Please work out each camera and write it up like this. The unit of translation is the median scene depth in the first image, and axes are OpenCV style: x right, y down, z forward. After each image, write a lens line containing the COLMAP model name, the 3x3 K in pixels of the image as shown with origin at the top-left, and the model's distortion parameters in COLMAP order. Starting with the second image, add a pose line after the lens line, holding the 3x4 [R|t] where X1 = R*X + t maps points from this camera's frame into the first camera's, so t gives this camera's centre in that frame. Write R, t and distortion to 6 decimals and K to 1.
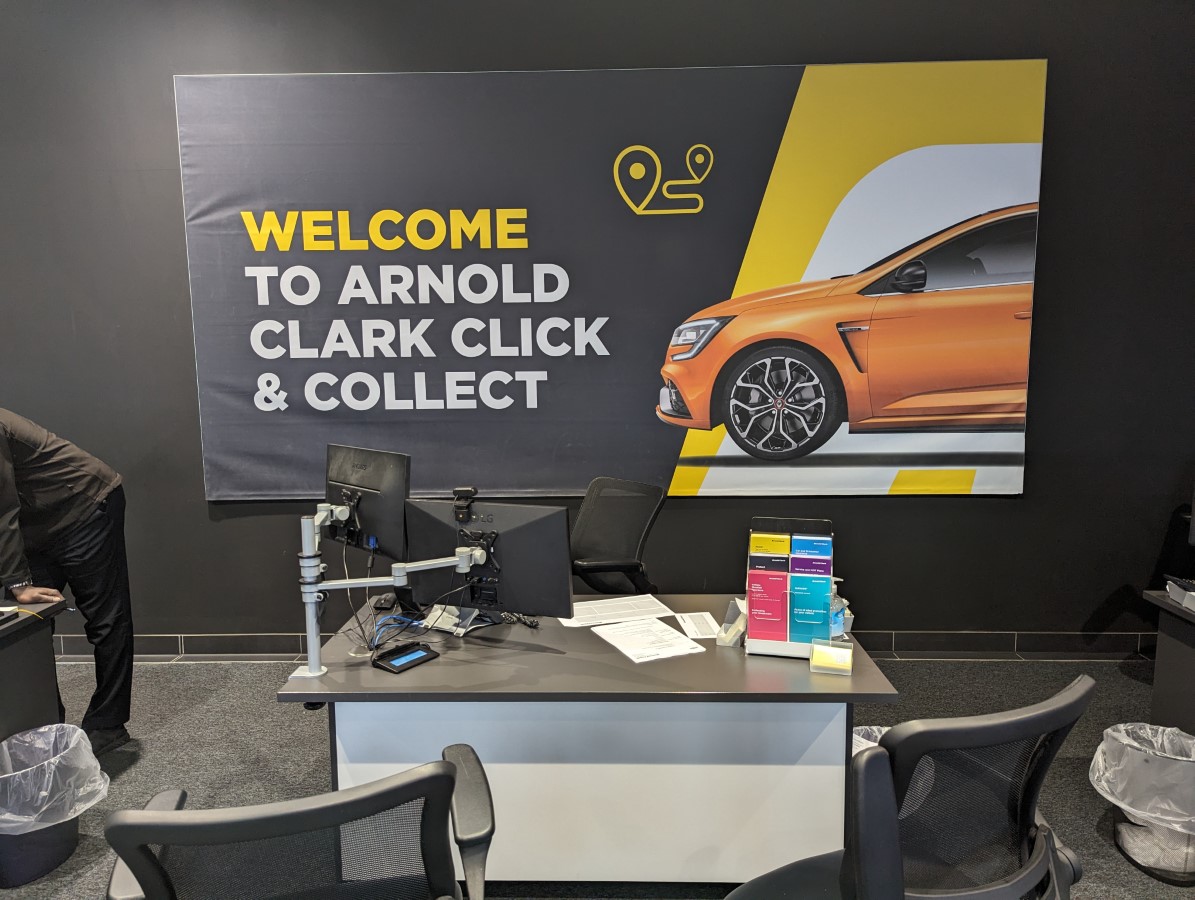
lens RADIAL K [[850.8, 0, 602.1], [0, 850.8, 458.3], [0, 0, 1]] dist [0.058247, -0.025040]
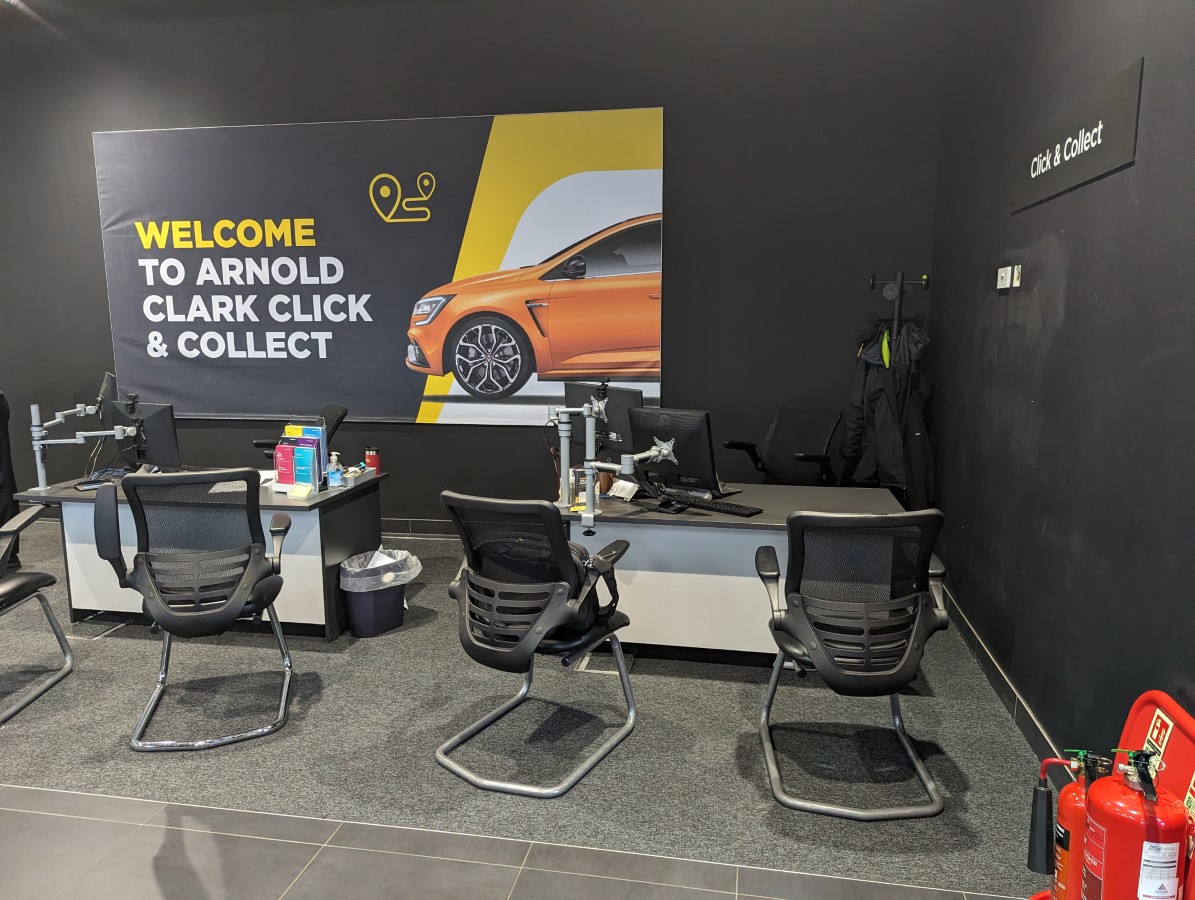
lens RADIAL K [[850.8, 0, 590.5], [0, 850.8, 450.4], [0, 0, 1]] dist [0.058247, -0.025040]
pose [[0.985284, 0.033249, -0.167663, 0.615502], [-0.028796, 0.999167, 0.028921, 0.041536], [0.168485, -0.023667, 0.985420, -0.347115]]
